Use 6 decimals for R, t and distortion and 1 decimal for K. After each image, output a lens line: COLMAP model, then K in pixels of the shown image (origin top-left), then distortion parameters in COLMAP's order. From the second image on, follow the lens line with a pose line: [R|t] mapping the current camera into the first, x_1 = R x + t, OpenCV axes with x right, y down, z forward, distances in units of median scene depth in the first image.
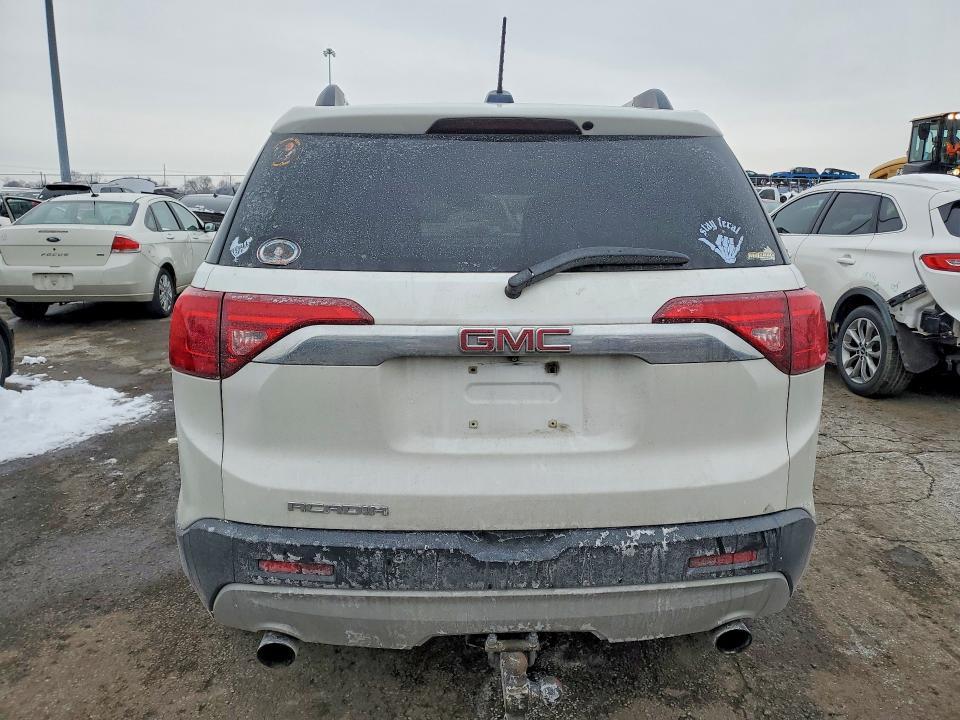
lens RADIAL K [[752.6, 0, 480.0], [0, 752.6, 360.0], [0, 0, 1]] dist [-0.002046, -0.002072]
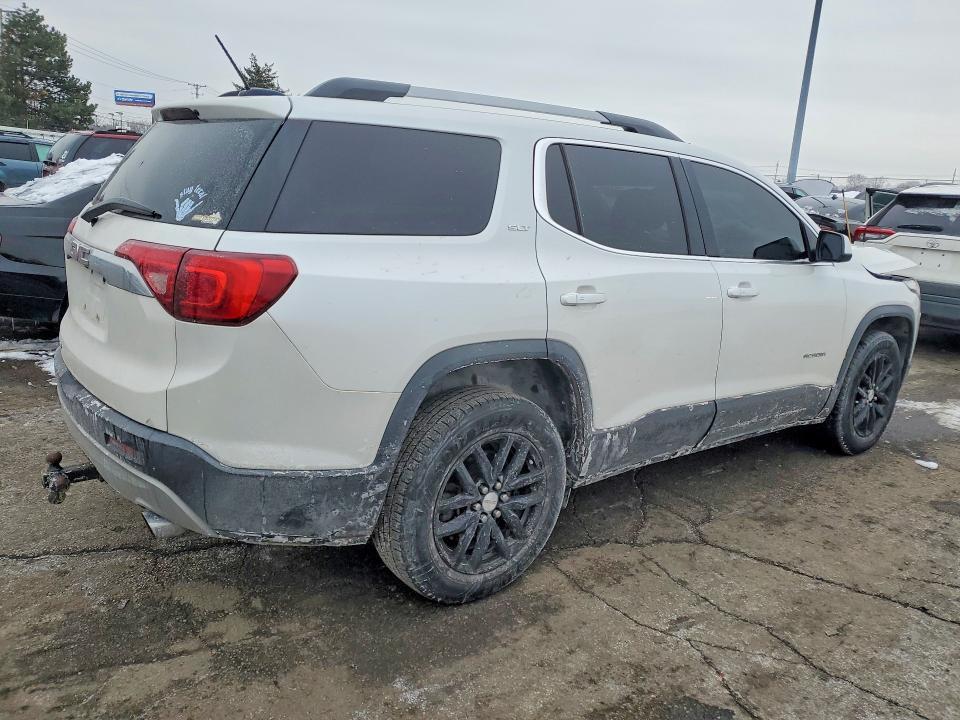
lens RADIAL K [[752.6, 0, 480.0], [0, 752.6, 360.0], [0, 0, 1]] dist [-0.002046, -0.002072]
pose [[0.584172, 0.229058, -0.778637, 1.601050], [-0.231996, 0.966448, 0.110253, -0.156471], [0.777767, 0.116234, 0.617712, 0.644720]]
